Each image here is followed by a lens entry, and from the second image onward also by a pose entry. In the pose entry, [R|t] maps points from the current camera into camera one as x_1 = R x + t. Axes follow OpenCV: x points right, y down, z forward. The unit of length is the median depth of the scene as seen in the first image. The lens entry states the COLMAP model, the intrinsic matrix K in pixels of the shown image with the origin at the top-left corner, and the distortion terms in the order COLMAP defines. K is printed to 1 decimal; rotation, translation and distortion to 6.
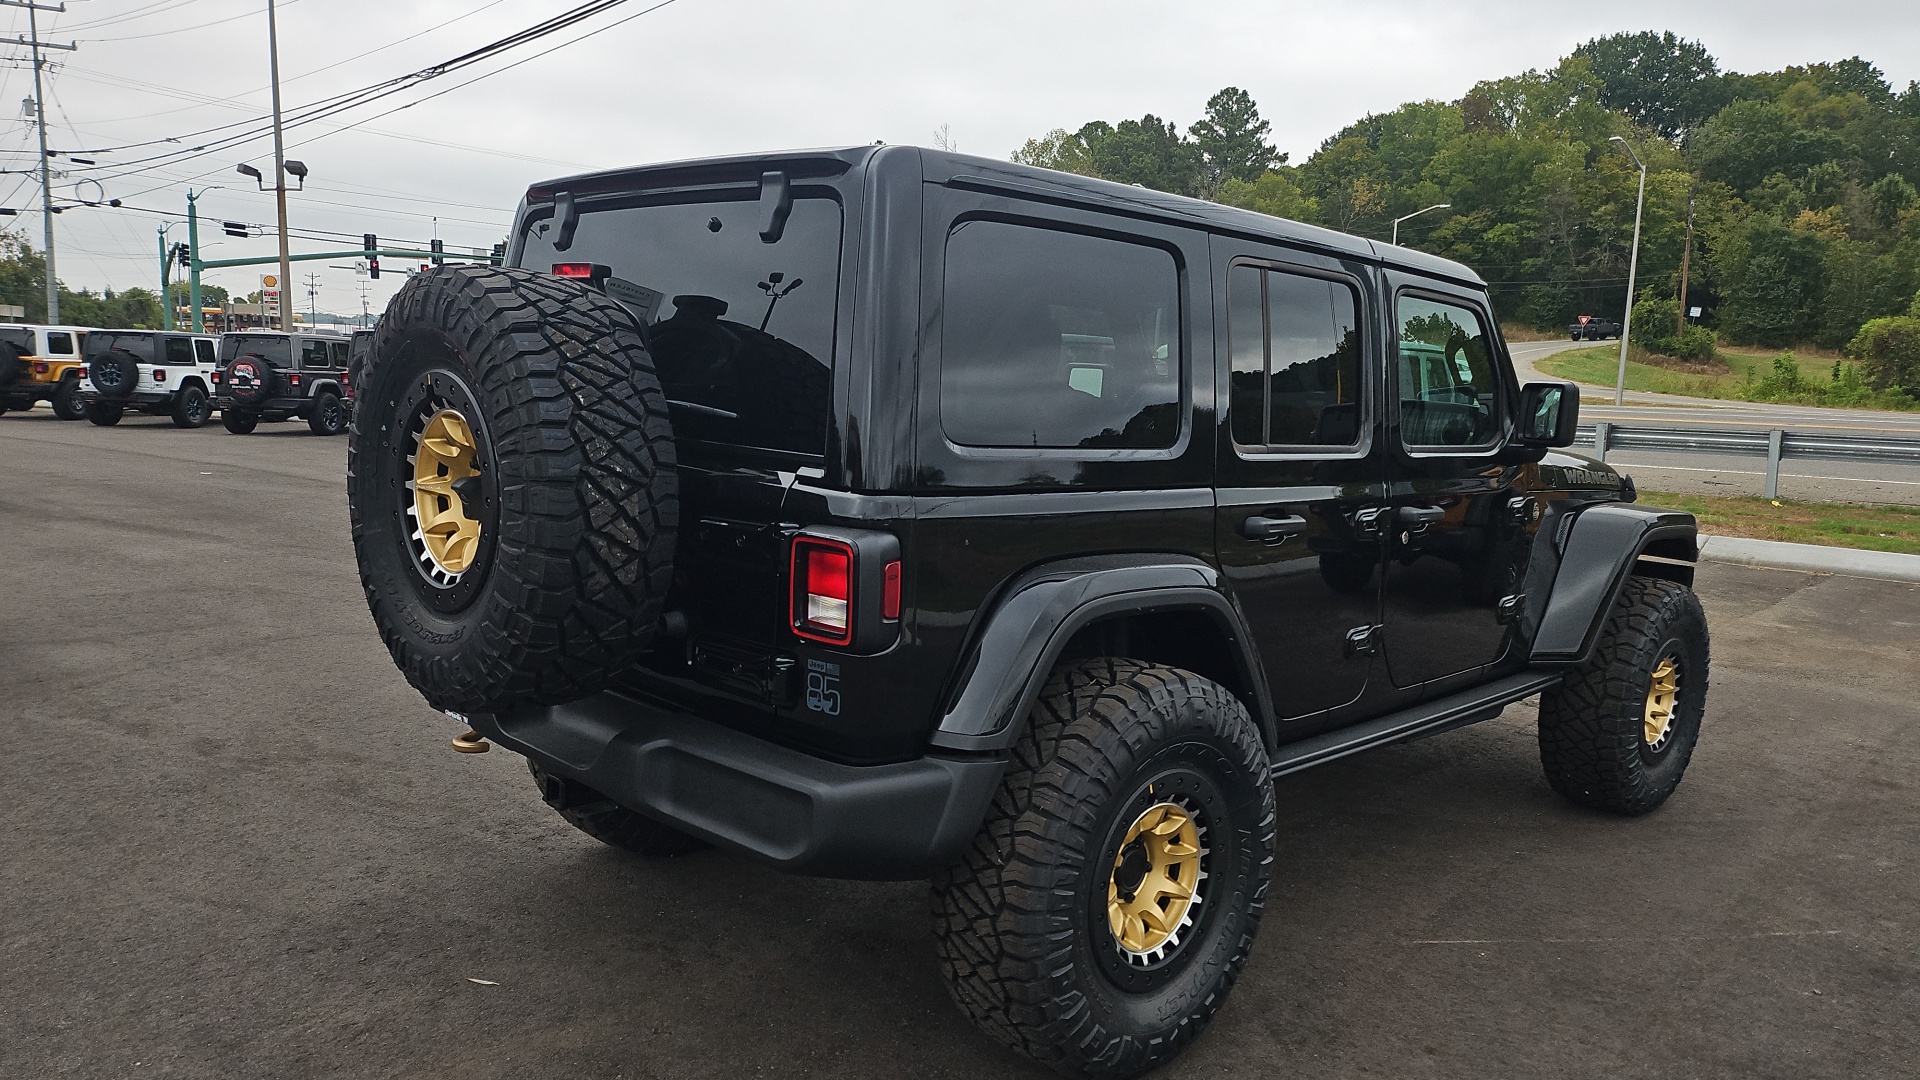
lens RADIAL K [[1340.5, 0, 1048.1], [0, 1340.5, 542.4], [0, 0, 1]] dist [0.094788, -0.100396]
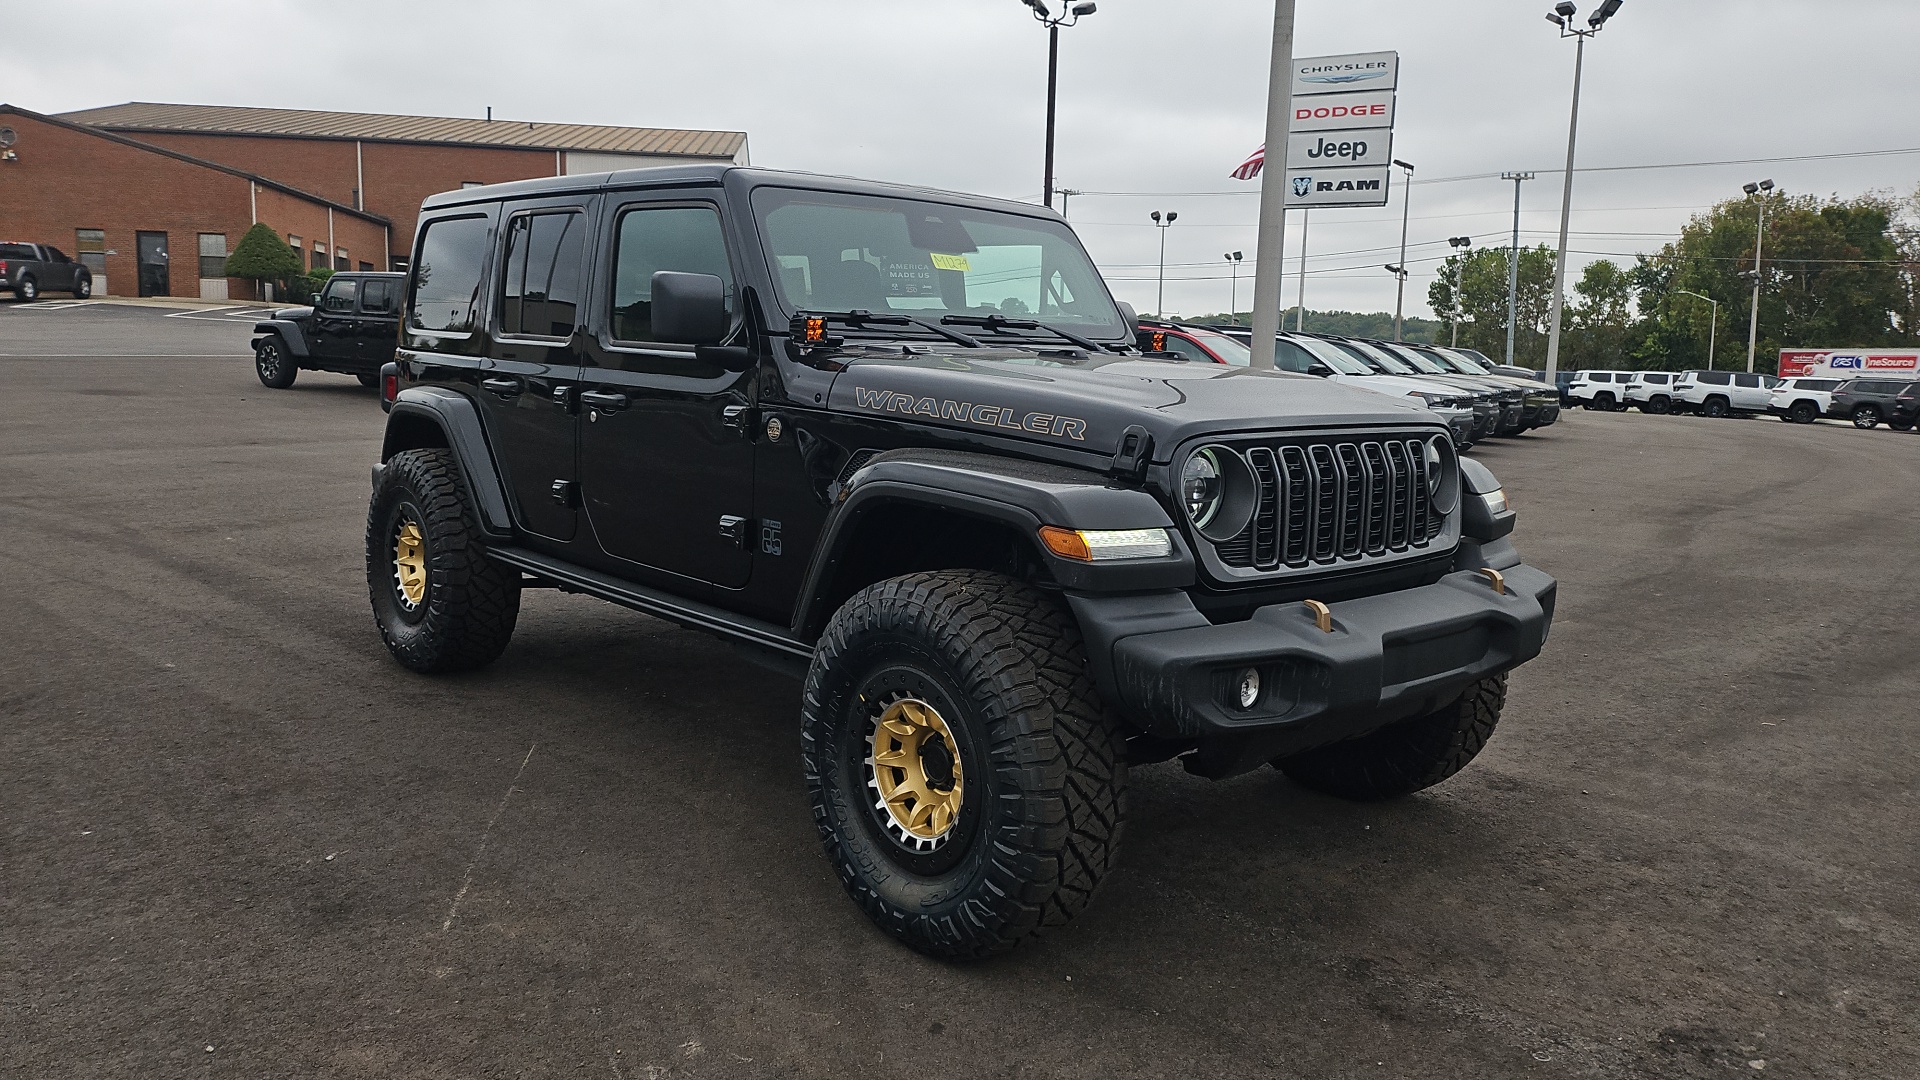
lens RADIAL K [[1384.0, 0, 973.8], [0, 1384.0, 528.8], [0, 0, 1]] dist [0.089742, -0.111851]
pose [[-0.100032, 0.077433, -0.991967, 0.178084], [-0.159279, 0.982864, 0.092784, -0.008893], [0.982153, 0.167281, -0.085985, 0.177978]]
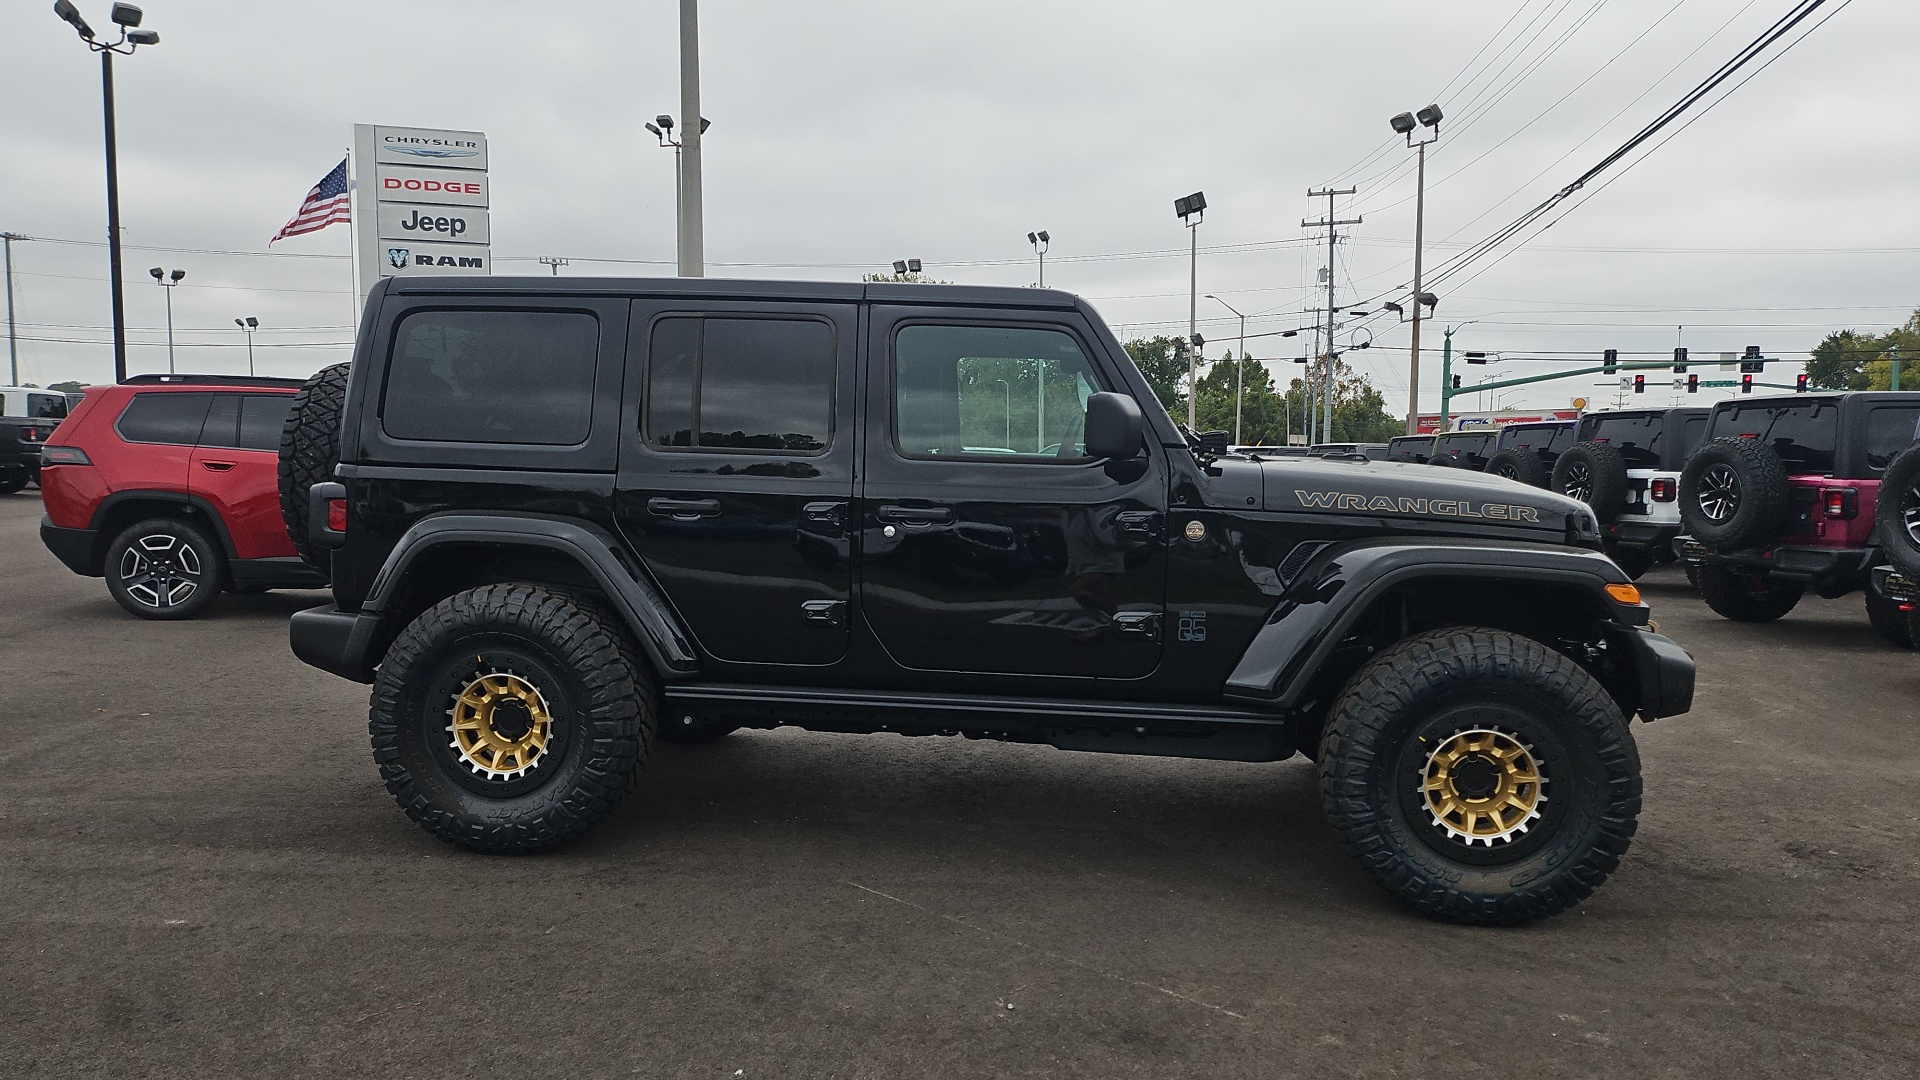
lens RADIAL K [[1384.0, 0, 973.8], [0, 1384.0, 528.8], [0, 0, 1]] dist [0.089742, -0.111851]
pose [[0.591694, 0.010373, -0.806096, 0.155854], [-0.088024, 0.994770, -0.051811, 0.006198], [0.801343, 0.101612, 0.589513, 0.044907]]
